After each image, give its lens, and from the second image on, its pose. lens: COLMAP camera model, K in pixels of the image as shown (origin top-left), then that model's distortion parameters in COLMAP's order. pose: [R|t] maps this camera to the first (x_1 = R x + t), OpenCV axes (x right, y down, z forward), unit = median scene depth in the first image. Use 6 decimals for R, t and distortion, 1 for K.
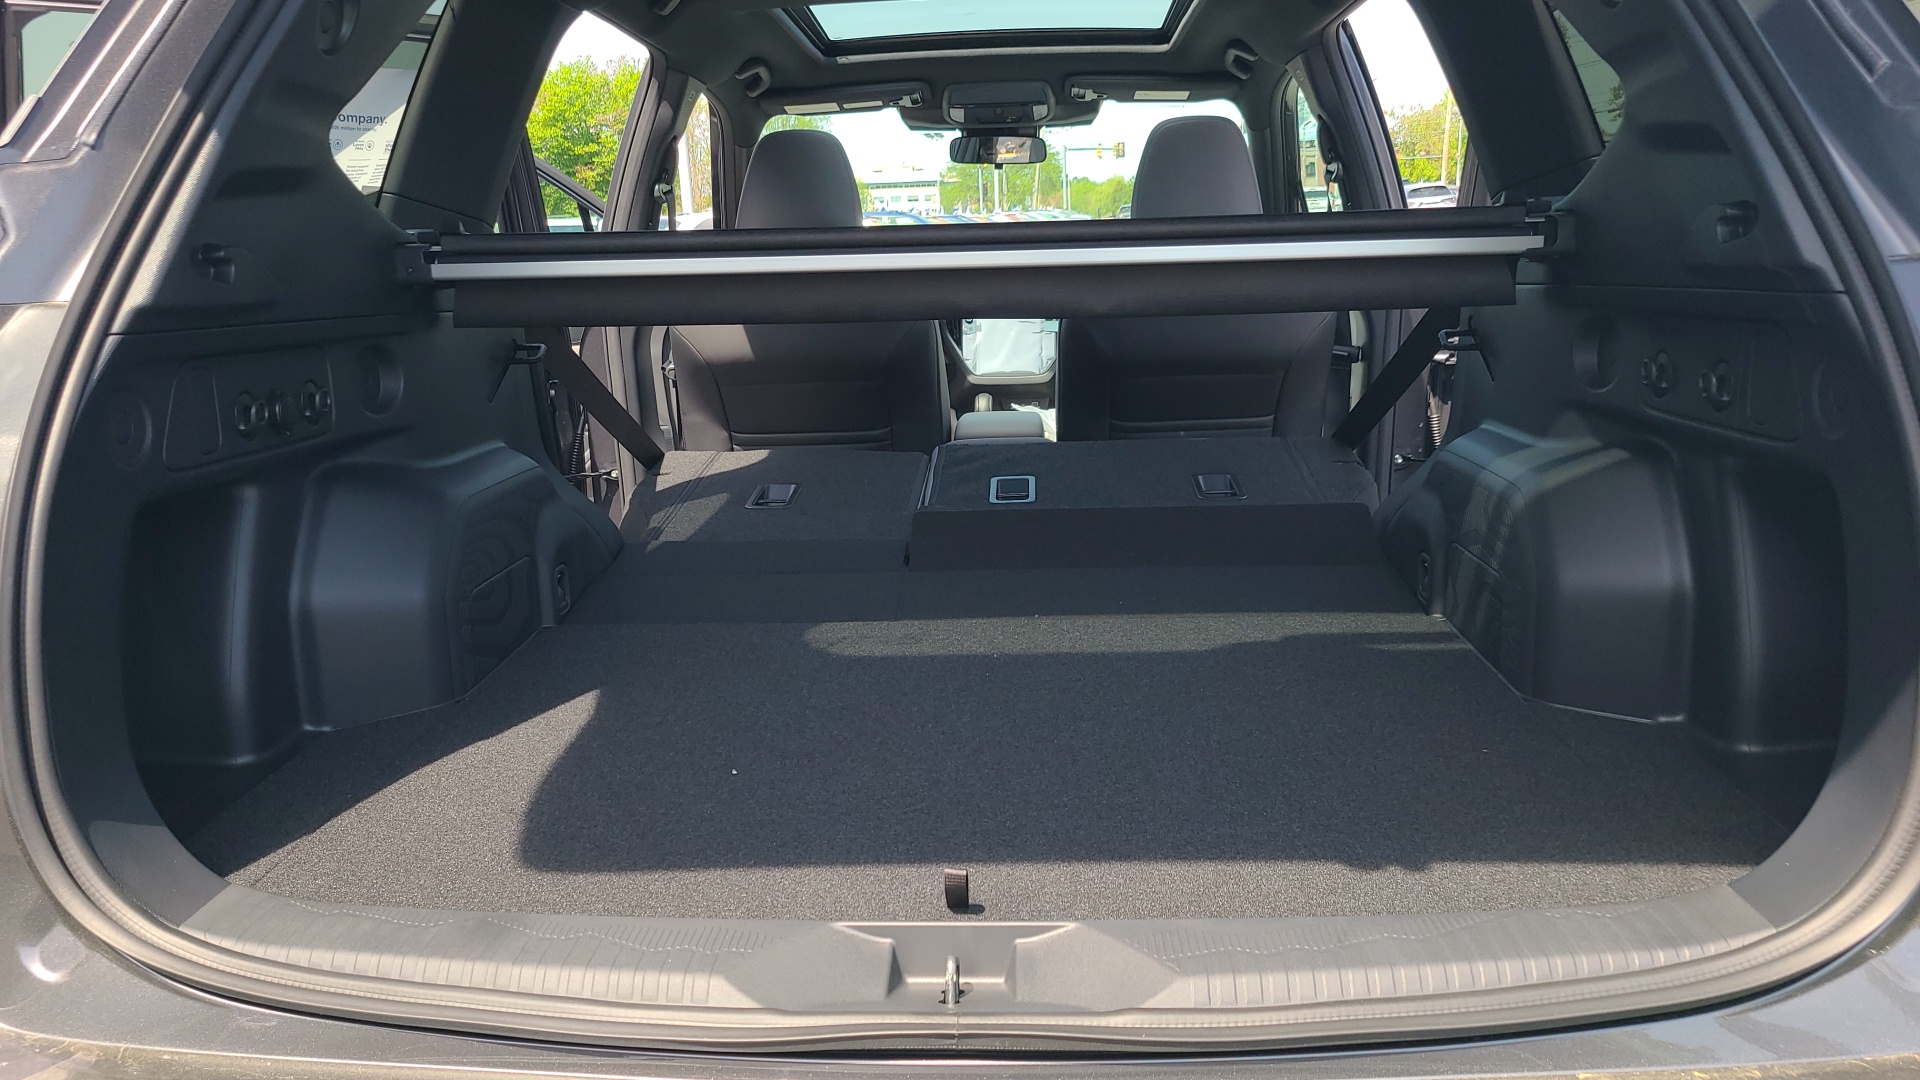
lens RADIAL K [[1449.4, 0, 960.0], [0, 1449.4, 540.0], [0, 0, 1]] dist [0.022160, 0.000901]
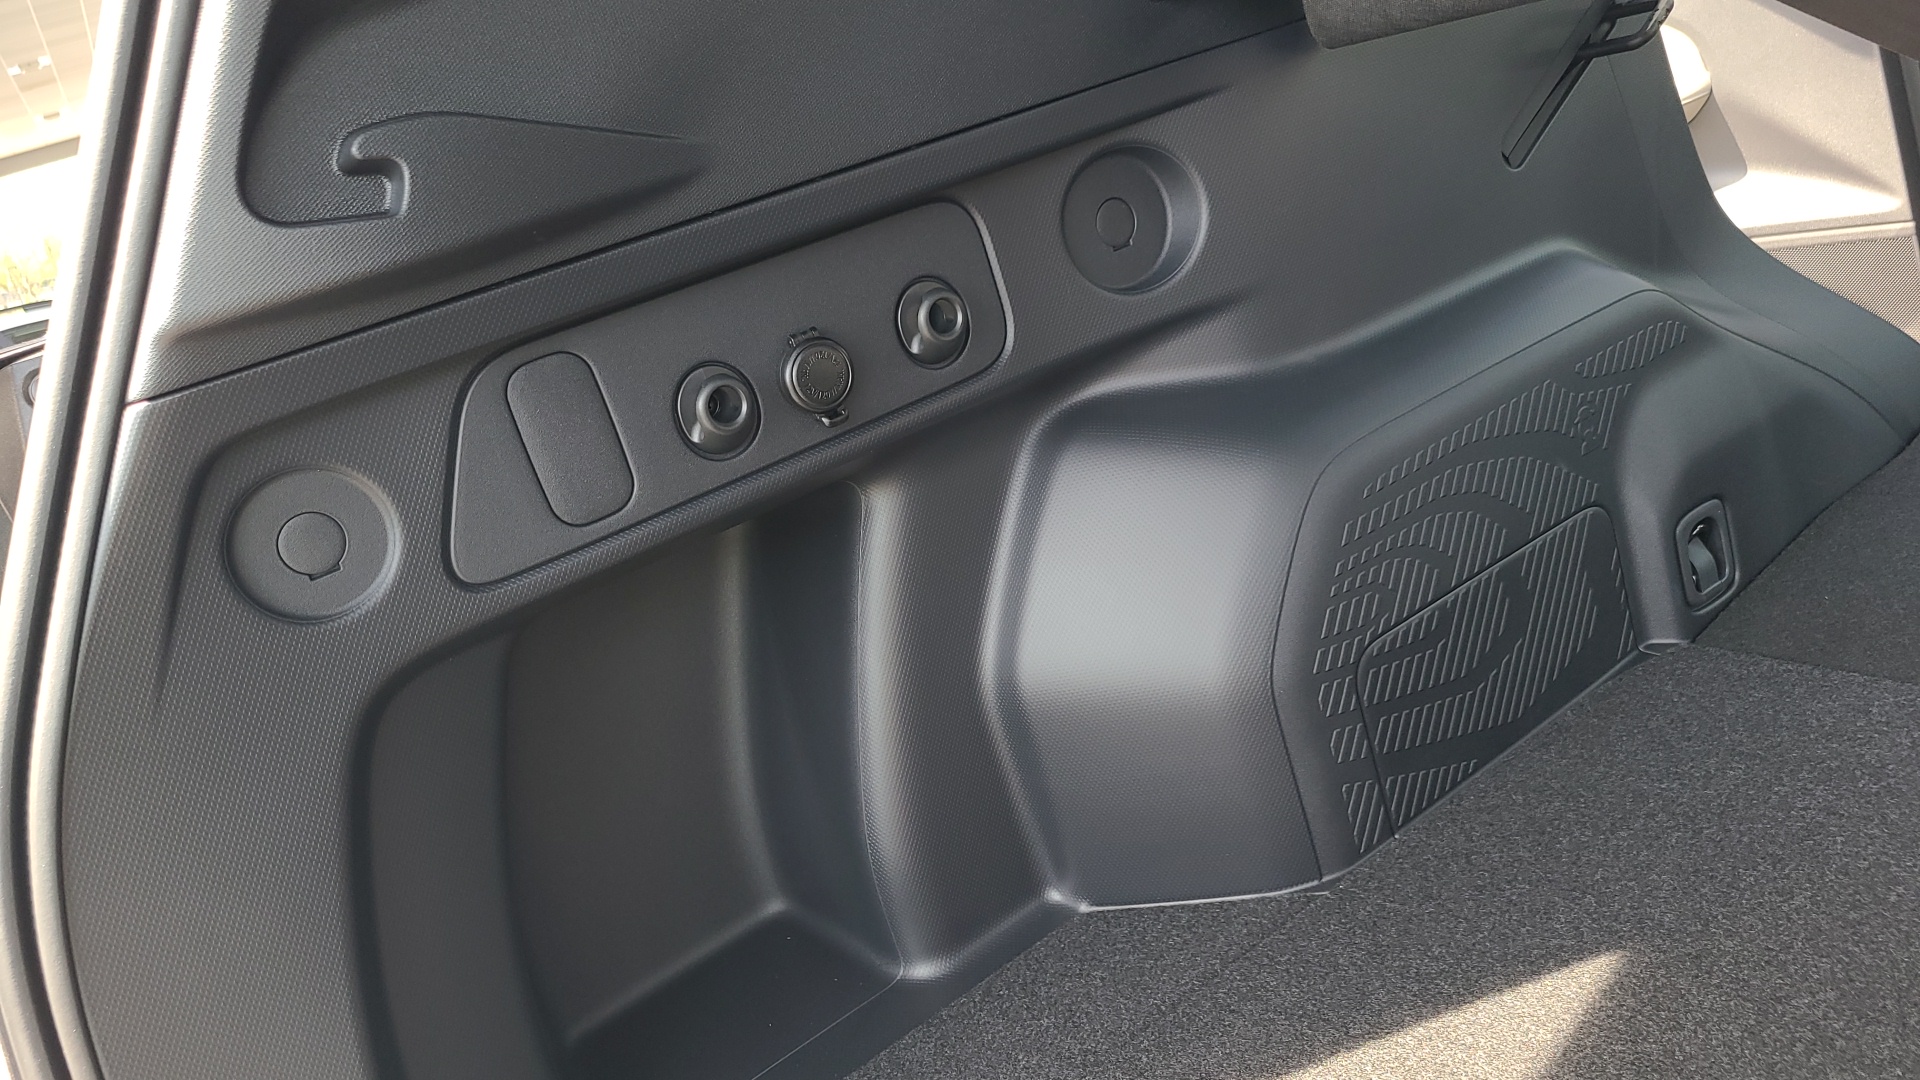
lens RADIAL K [[1449.4, 0, 960.0], [0, 1449.4, 540.0], [0, 0, 1]] dist [0.022160, 0.000901]
pose [[0.533592, 0.112564, -0.838218, -0.019848], [0.129281, 0.968599, 0.212371, -0.099066], [0.835803, -0.221685, 0.502284, 0.592461]]
